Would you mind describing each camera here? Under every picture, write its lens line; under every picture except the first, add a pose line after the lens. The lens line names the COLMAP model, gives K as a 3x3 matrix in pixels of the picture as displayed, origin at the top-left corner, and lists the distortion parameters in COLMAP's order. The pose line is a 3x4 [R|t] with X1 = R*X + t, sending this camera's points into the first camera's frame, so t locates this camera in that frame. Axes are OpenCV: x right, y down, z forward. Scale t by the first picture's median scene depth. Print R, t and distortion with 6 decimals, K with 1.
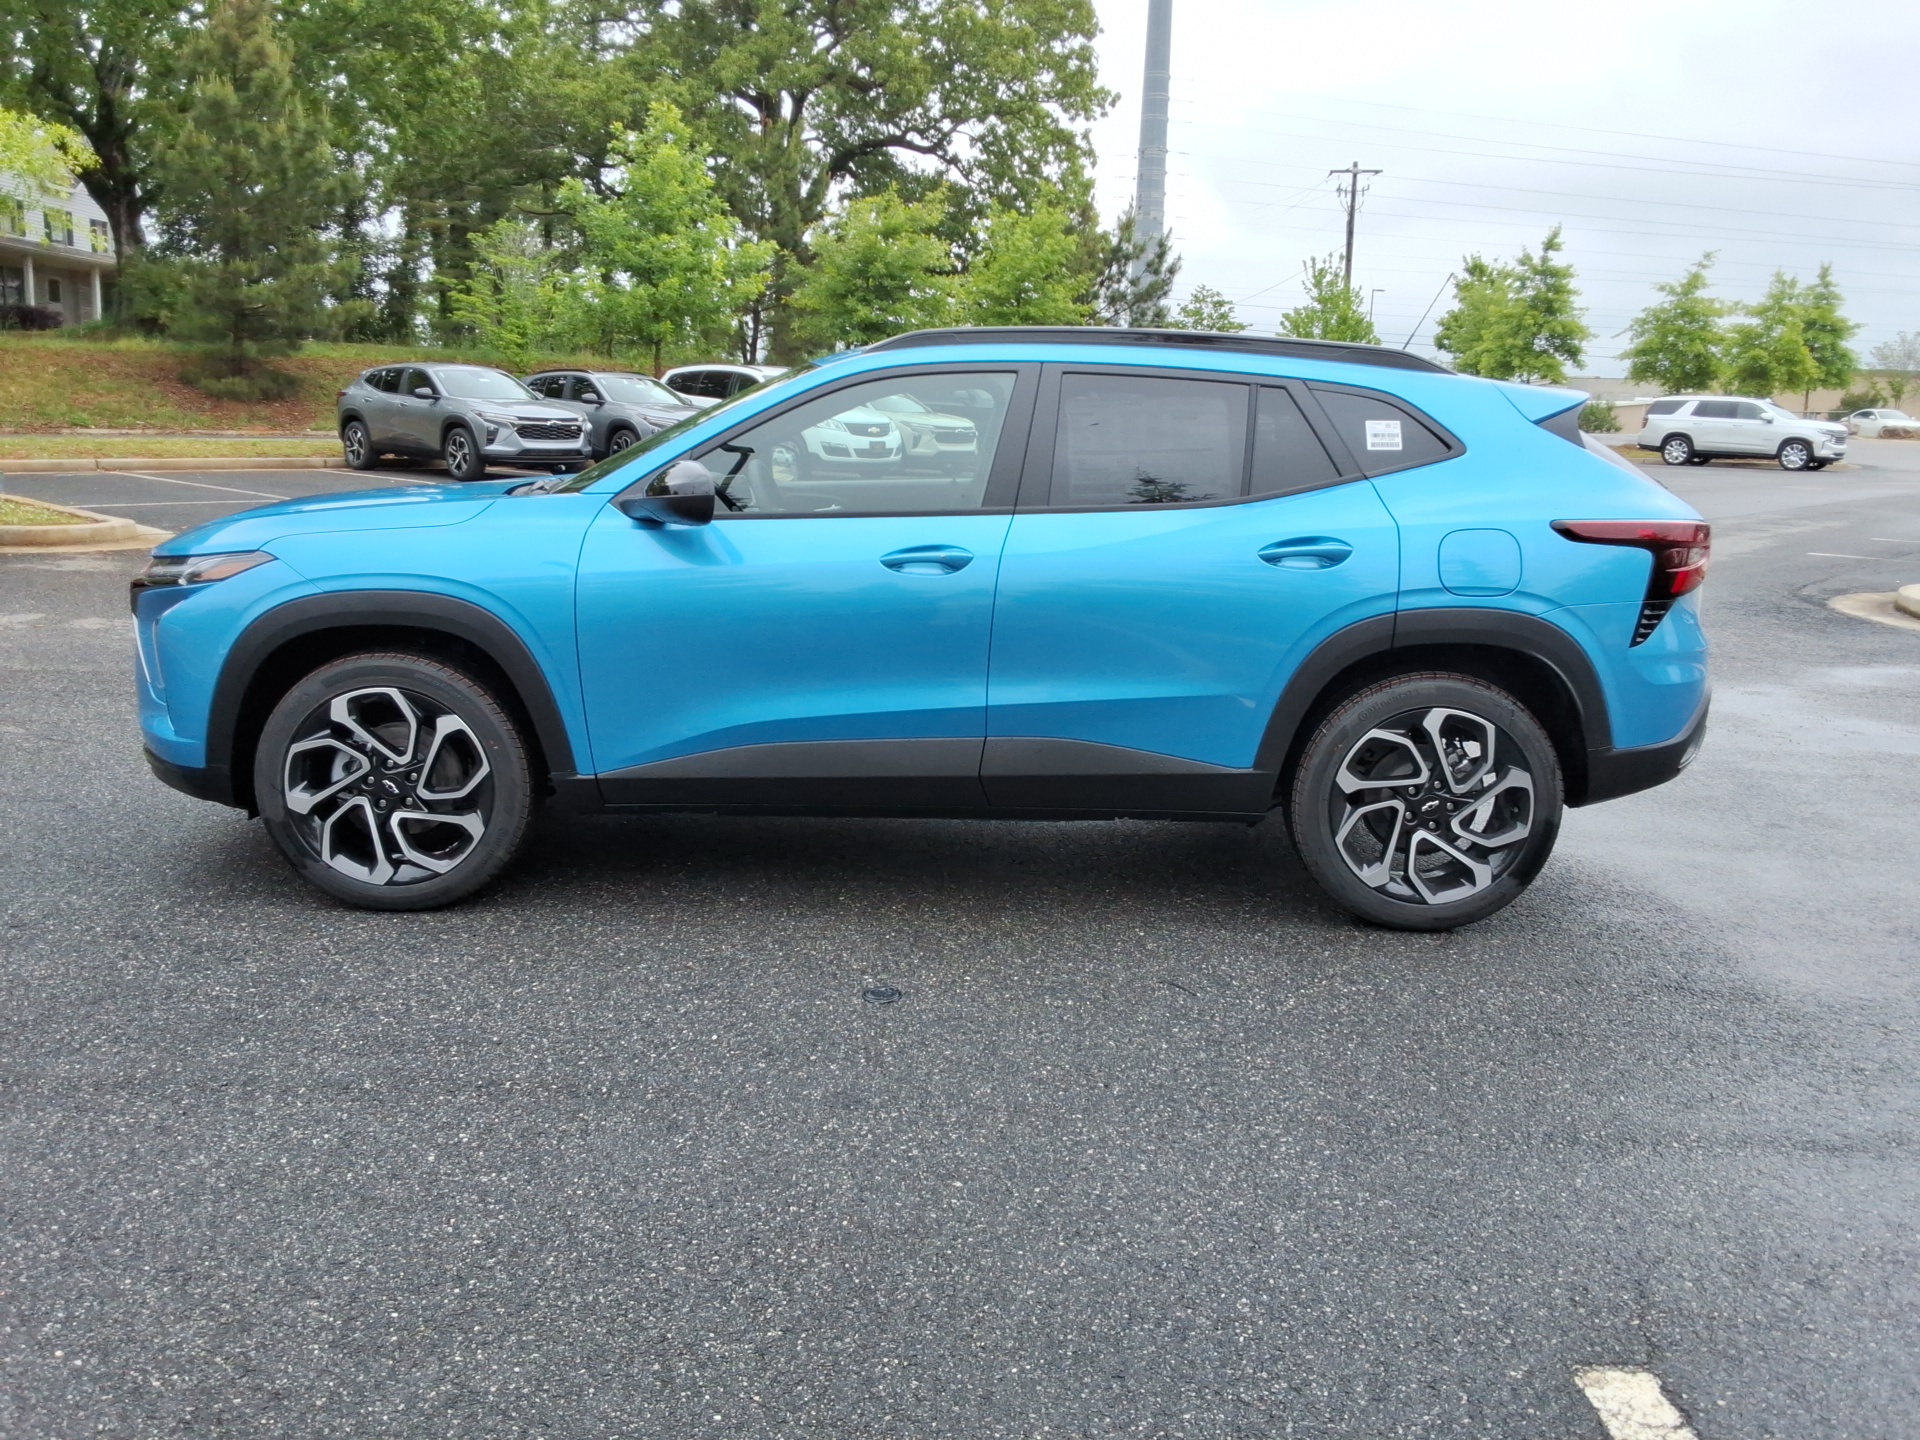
lens RADIAL K [[1542.2, 0, 997.8], [0, 1542.2, 709.2], [0, 0, 1]] dist [0.088216, -0.133424]
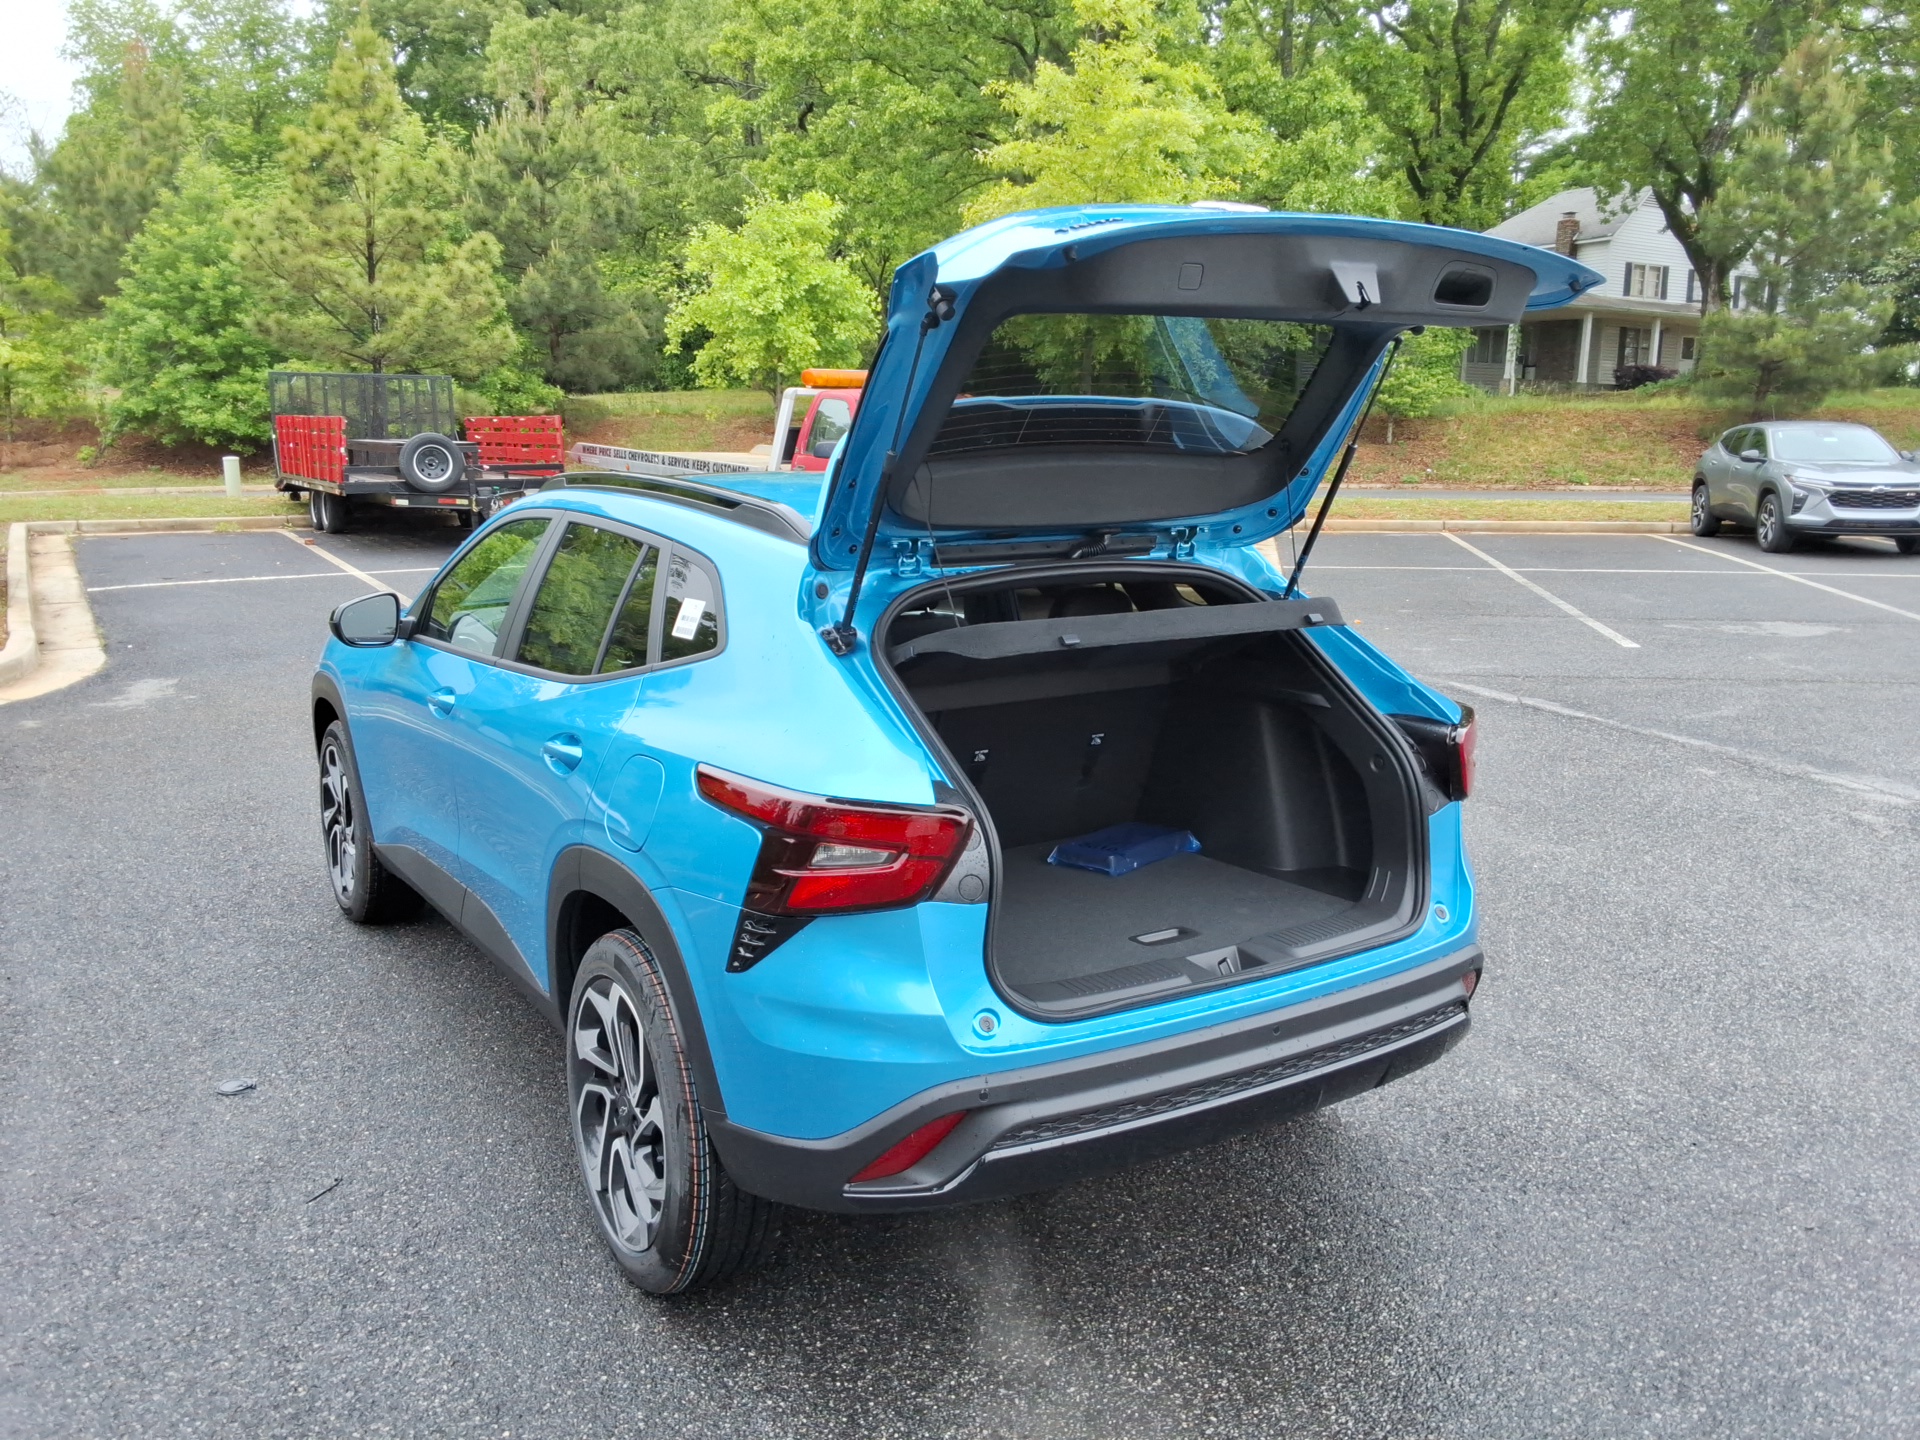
lens RADIAL K [[1542.2, 0, 970.1], [0, 1542.2, 724.1], [0, 0, 1]] dist [0.088216, -0.133424]
pose [[0.518177, 0.136043, -0.844385, 0.156136], [-0.151011, 0.986310, 0.066238, -0.031582], [0.841837, 0.093188, 0.531627, 0.115078]]
